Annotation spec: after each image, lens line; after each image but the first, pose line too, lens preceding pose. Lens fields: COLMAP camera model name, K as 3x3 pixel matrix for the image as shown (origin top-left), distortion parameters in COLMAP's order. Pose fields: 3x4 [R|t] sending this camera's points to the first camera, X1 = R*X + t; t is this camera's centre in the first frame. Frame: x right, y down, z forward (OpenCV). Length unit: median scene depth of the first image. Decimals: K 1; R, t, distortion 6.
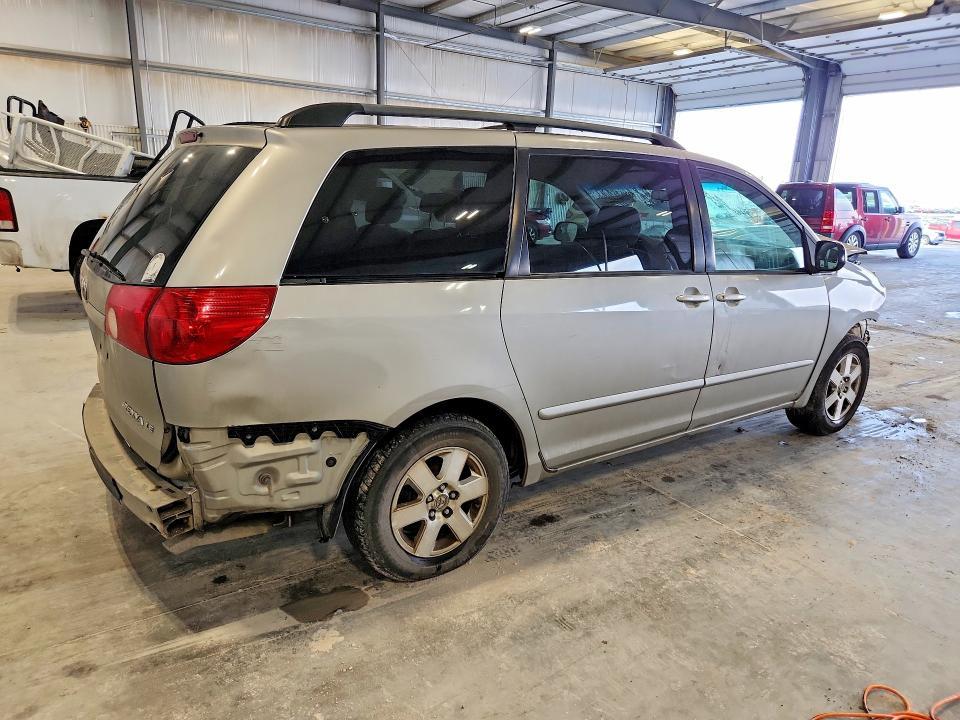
lens RADIAL K [[650.2, 0, 480.0], [0, 650.2, 360.0], [0, 0, 1]] dist [0.011690, 0.000628]
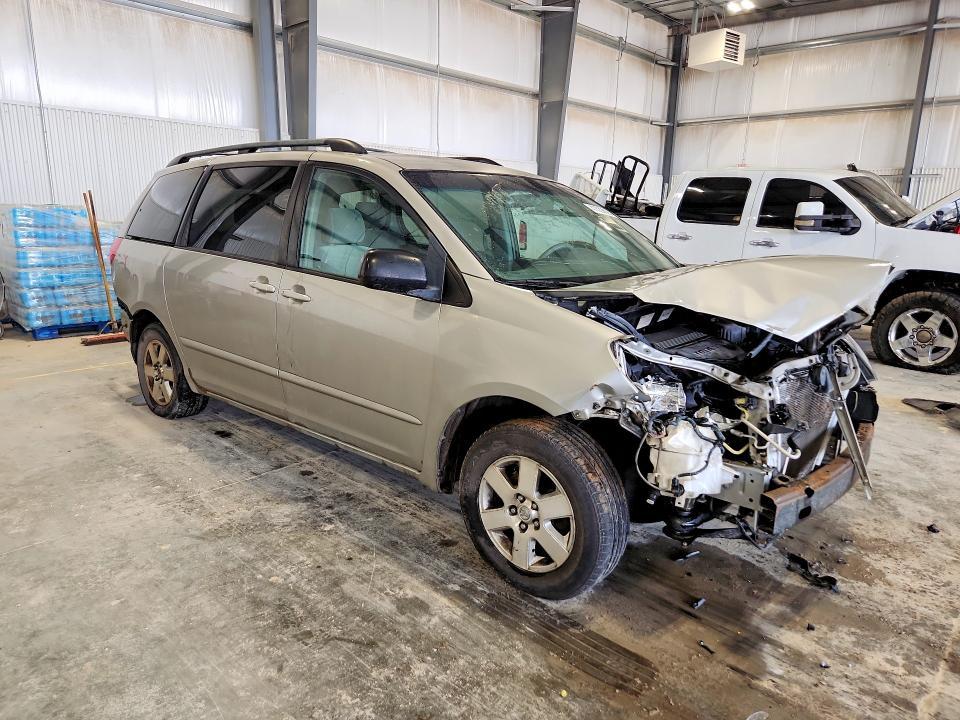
lens RADIAL K [[650.2, 0, 480.0], [0, 650.2, 360.0], [0, 0, 1]] dist [0.011690, 0.000628]
pose [[0.241549, 0.181836, -0.953200, 1.282934], [-0.259150, 0.958698, 0.117214, -0.173099], [0.935144, 0.218709, 0.278696, 0.929225]]
